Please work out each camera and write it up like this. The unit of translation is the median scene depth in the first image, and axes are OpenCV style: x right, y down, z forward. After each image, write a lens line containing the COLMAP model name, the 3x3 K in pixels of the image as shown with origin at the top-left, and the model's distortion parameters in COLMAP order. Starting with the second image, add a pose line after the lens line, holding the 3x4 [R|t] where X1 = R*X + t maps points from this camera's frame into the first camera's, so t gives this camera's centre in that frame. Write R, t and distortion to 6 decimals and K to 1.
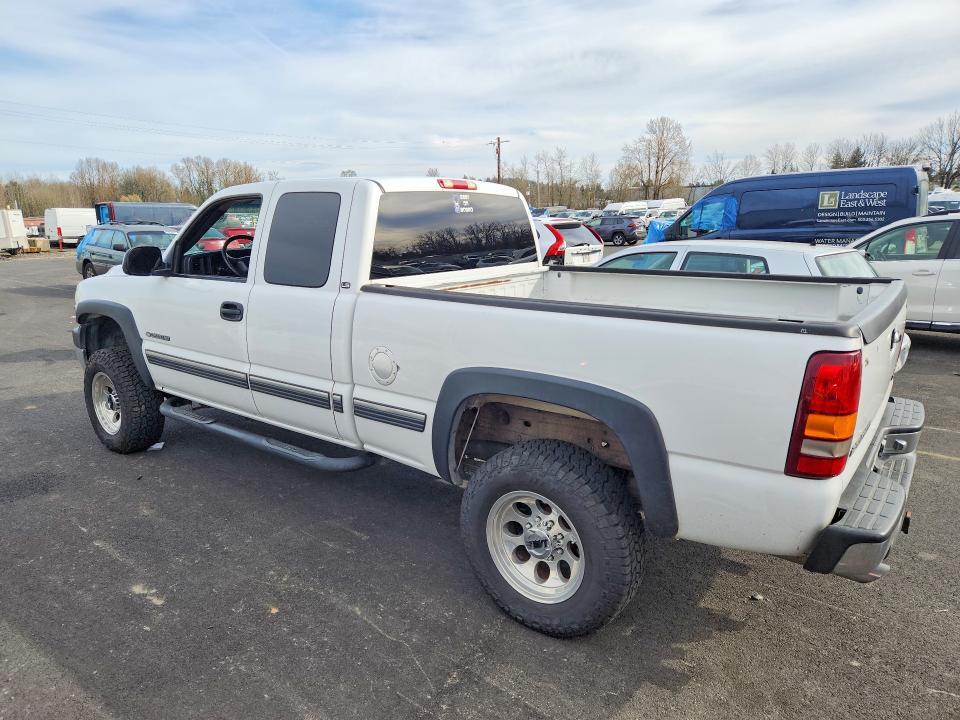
lens RADIAL K [[642.2, 0, 479.9], [0, 642.2, 359.3], [0, 0, 1]] dist [0.018147, -0.004327]
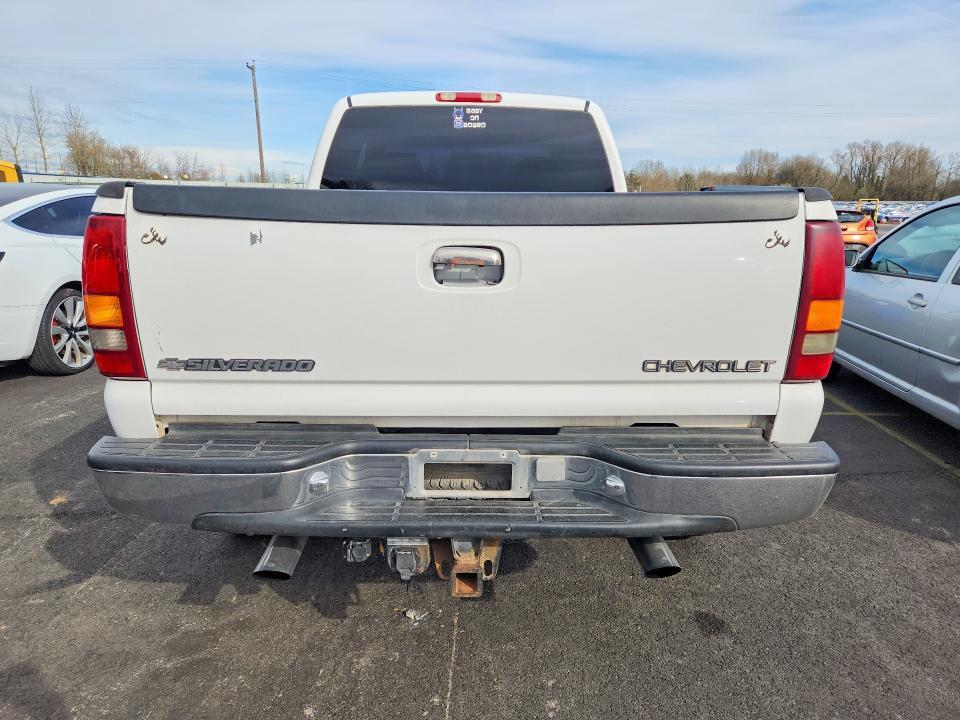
lens RADIAL K [[642.2, 0, 478.9], [0, 642.2, 366.0], [0, 0, 1]] dist [0.018147, -0.004327]
pose [[0.613003, 0.203963, -0.763300, 0.765074], [-0.183946, 0.976399, 0.113180, -0.001948], [0.768369, 0.071026, 0.636054, 0.451303]]
